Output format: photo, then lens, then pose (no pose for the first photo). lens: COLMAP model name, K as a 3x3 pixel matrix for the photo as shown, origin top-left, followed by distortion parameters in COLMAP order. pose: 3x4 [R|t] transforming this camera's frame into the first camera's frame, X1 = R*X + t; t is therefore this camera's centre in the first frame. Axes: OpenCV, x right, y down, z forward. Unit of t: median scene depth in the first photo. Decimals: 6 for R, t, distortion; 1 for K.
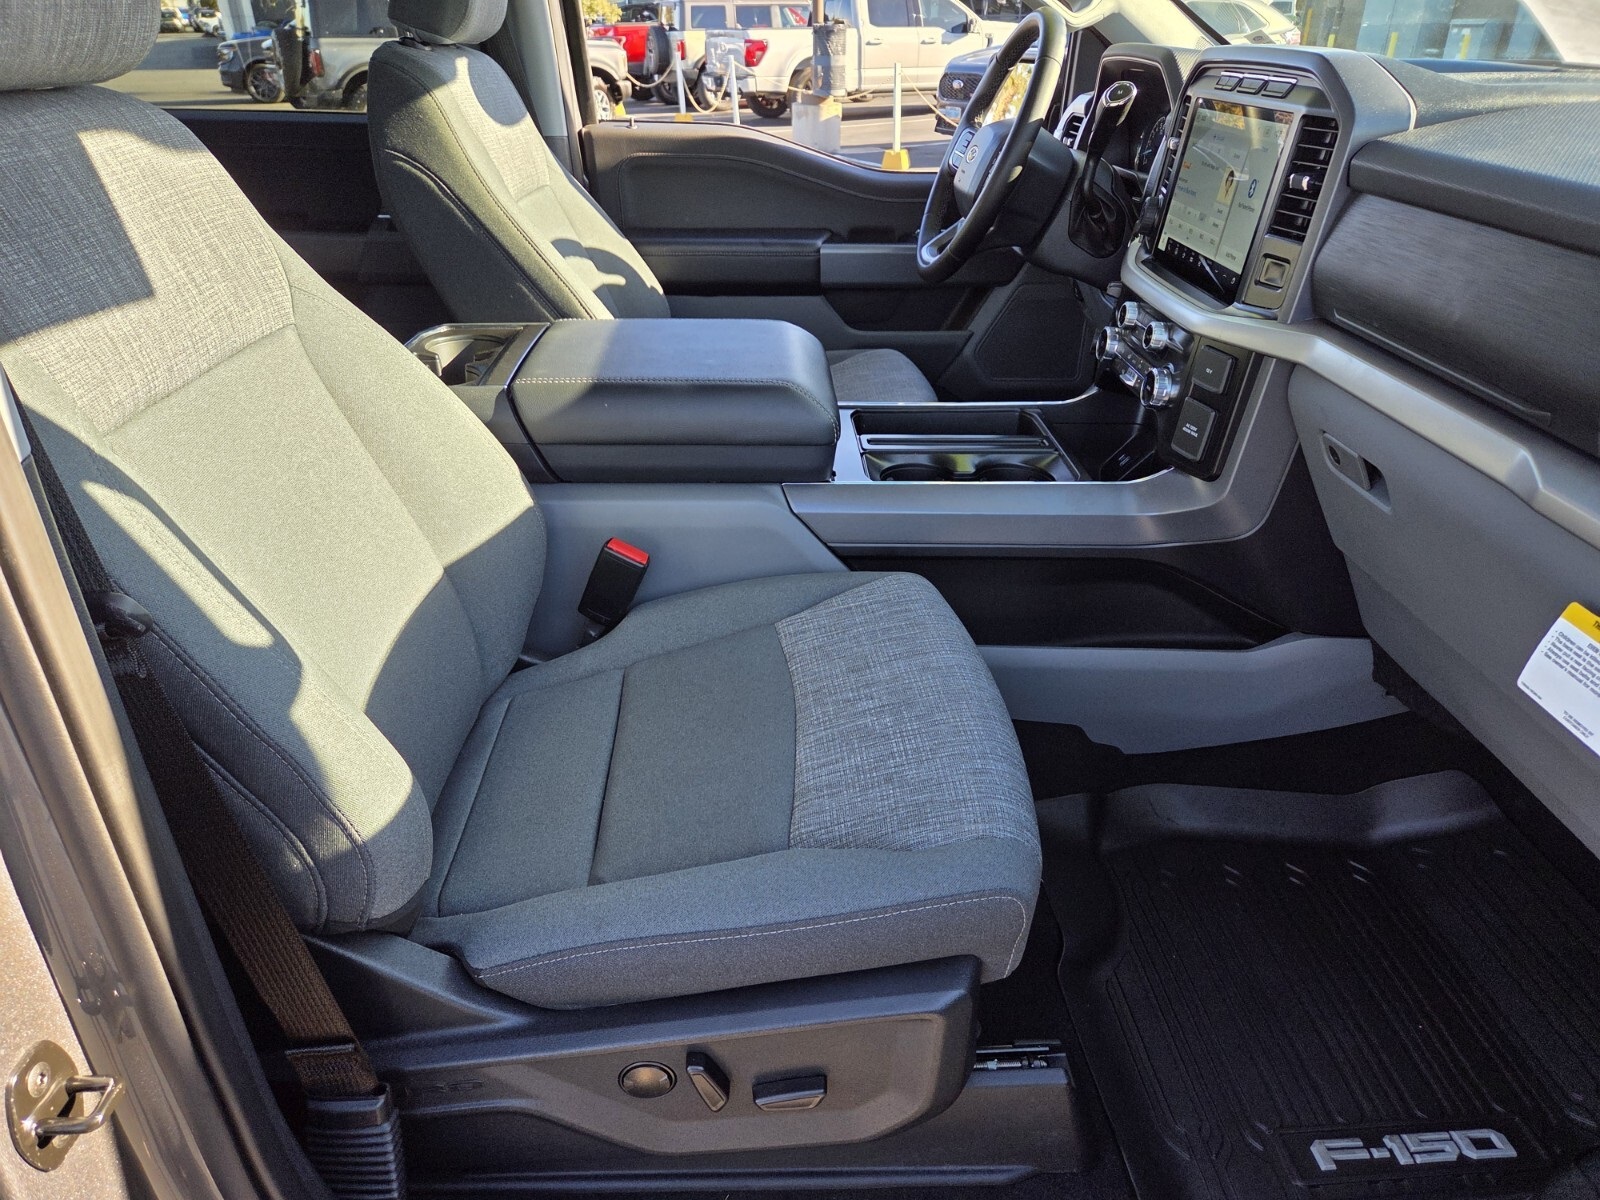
lens RADIAL K [[1060.4, 0, 798.5], [0, 1060.4, 580.6], [0, 0, 1]] dist [0.068851, -0.065562]
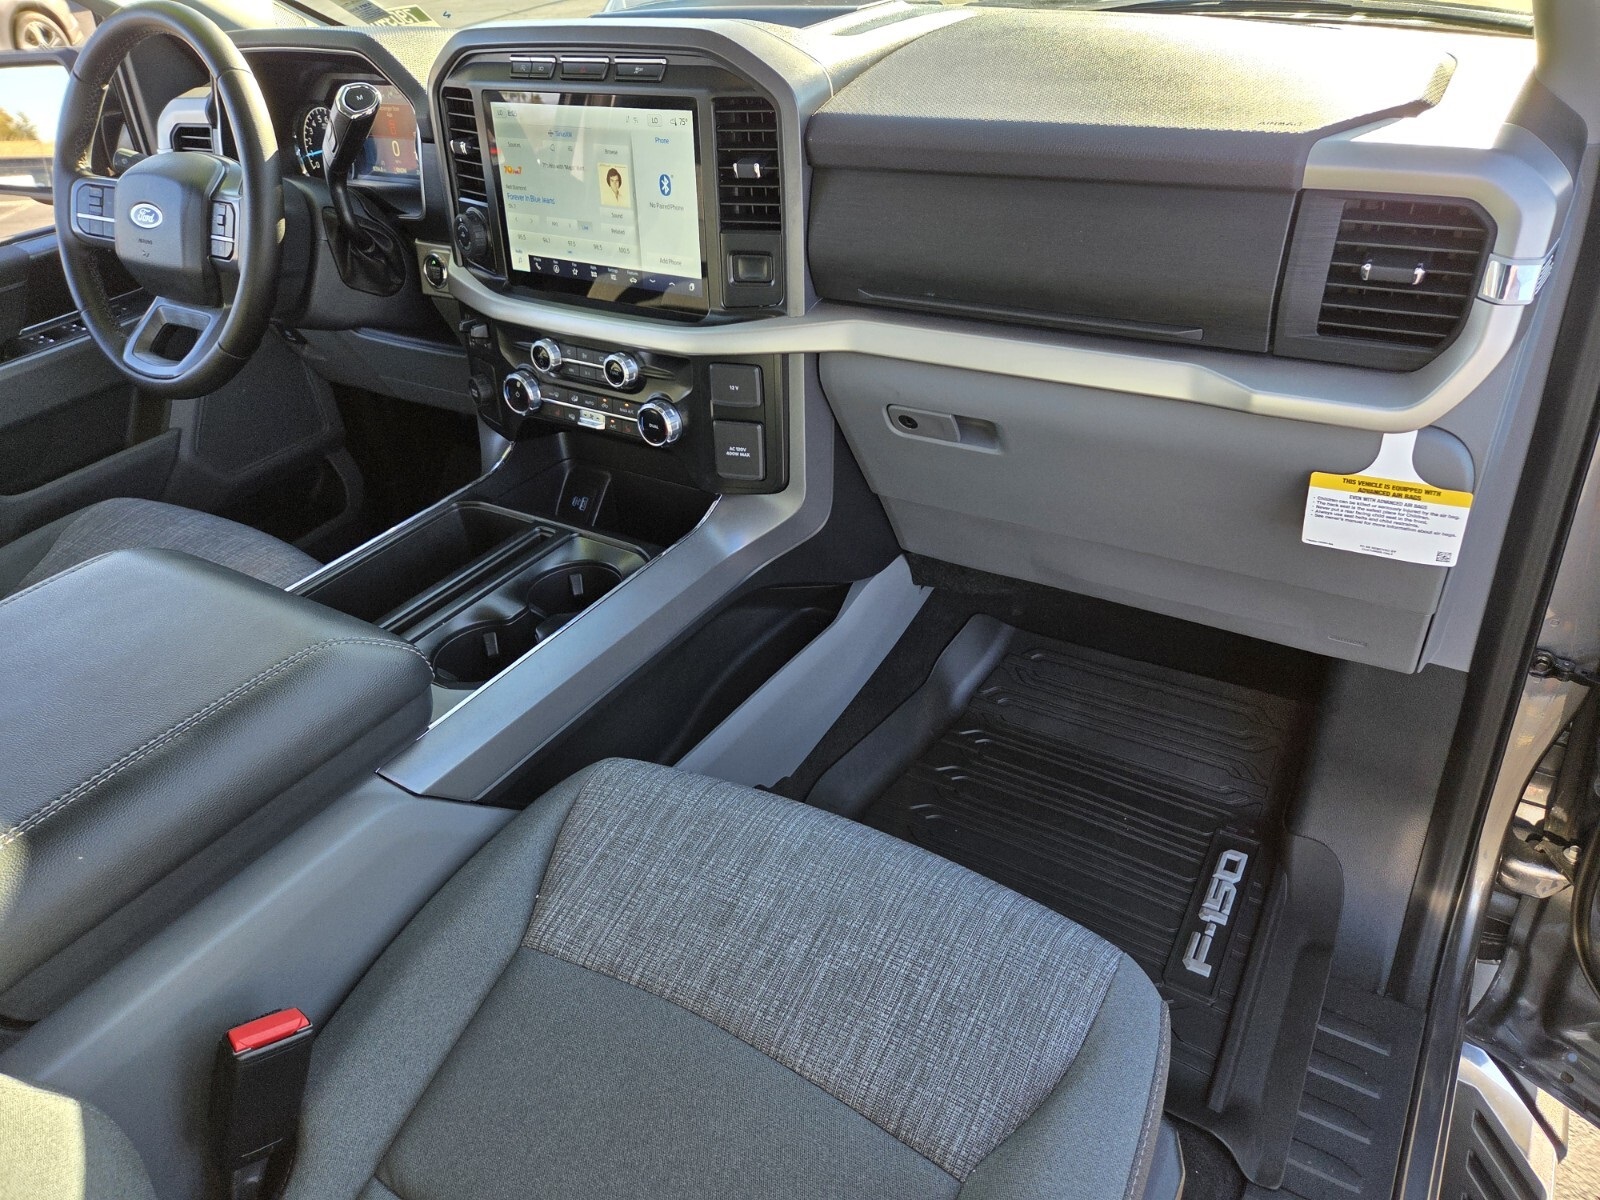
lens RADIAL K [[1060.4, 0, 798.5], [0, 1060.4, 580.6], [0, 0, 1]] dist [0.068851, -0.065562]
pose [[0.564200, -0.492558, 0.662620, -0.262075], [0.449220, 0.856500, 0.254182, -0.254923], [-0.692734, 0.154253, 0.704504, 0.340953]]
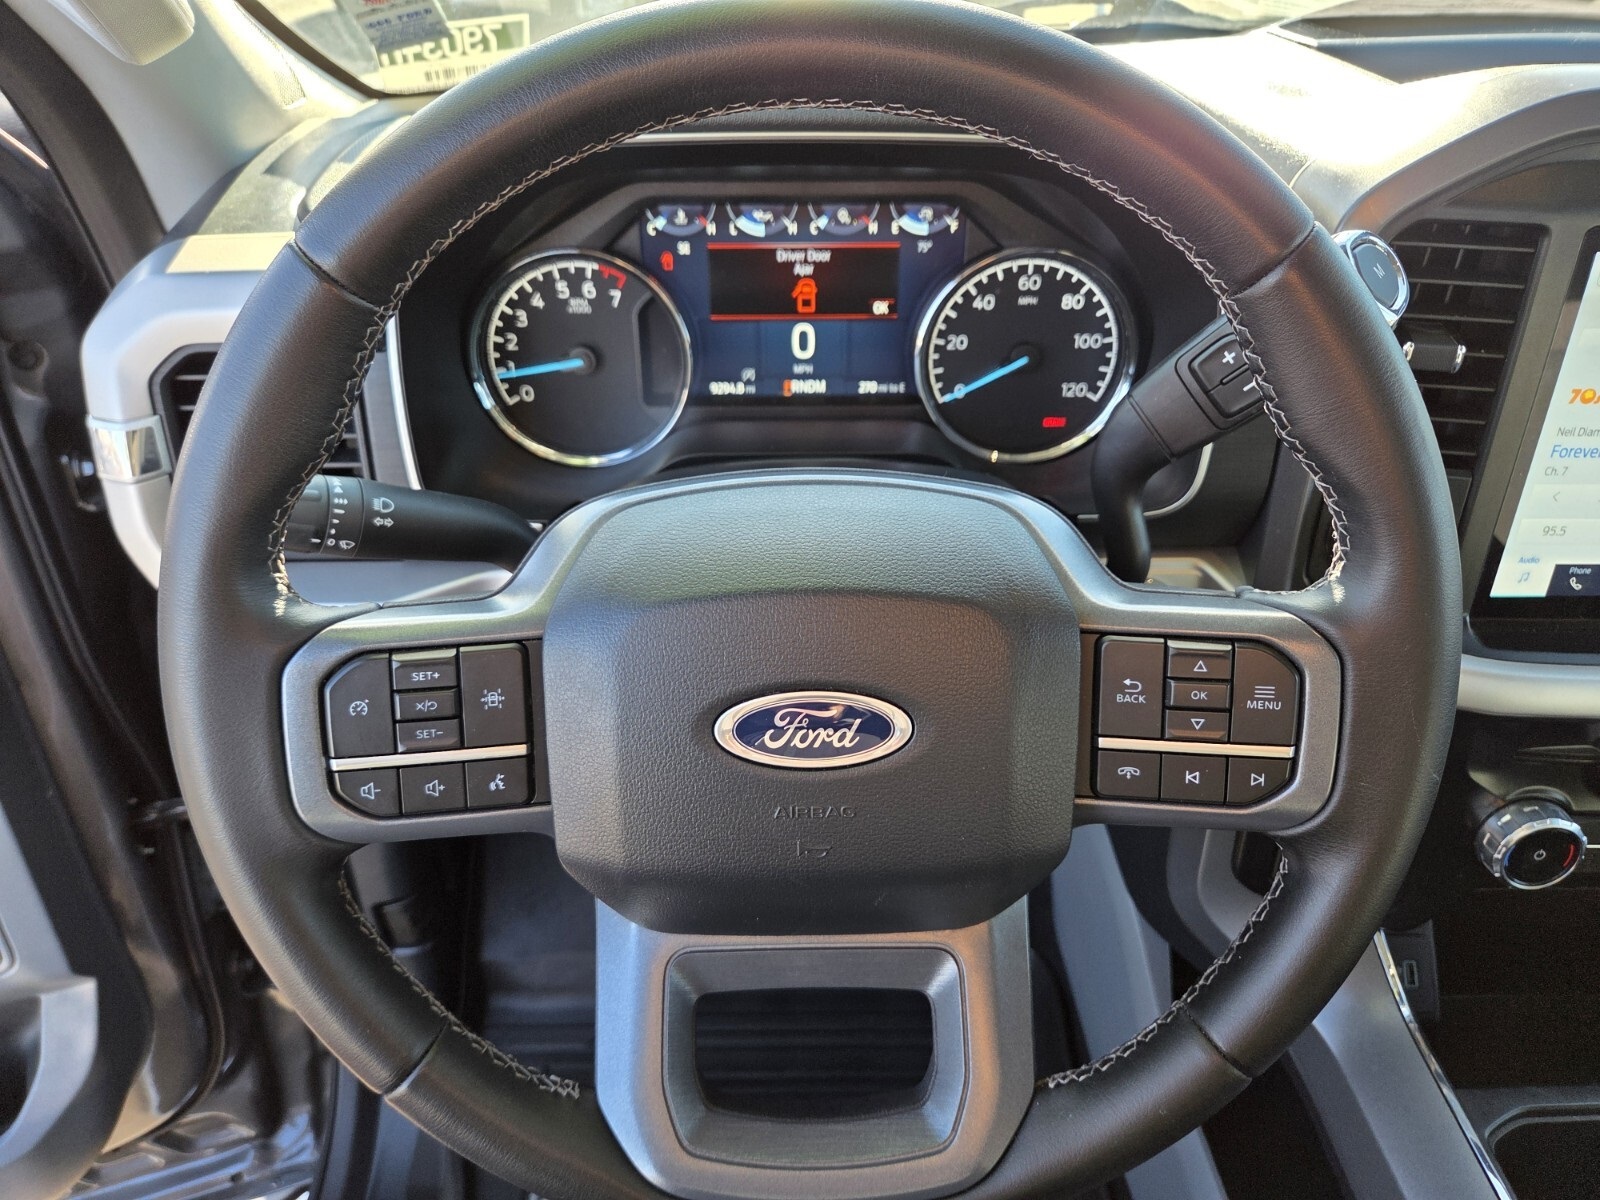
lens RADIAL K [[1060.4, 0, 798.5], [0, 1060.4, 580.6], [0, 0, 1]] dist [0.068851, -0.065562]
pose [[0.020004, -0.550548, 0.834564, 0.016792], [0.458309, 0.746913, 0.481741, -0.740510], [-0.888568, 0.372851, 0.267262, 1.345828]]
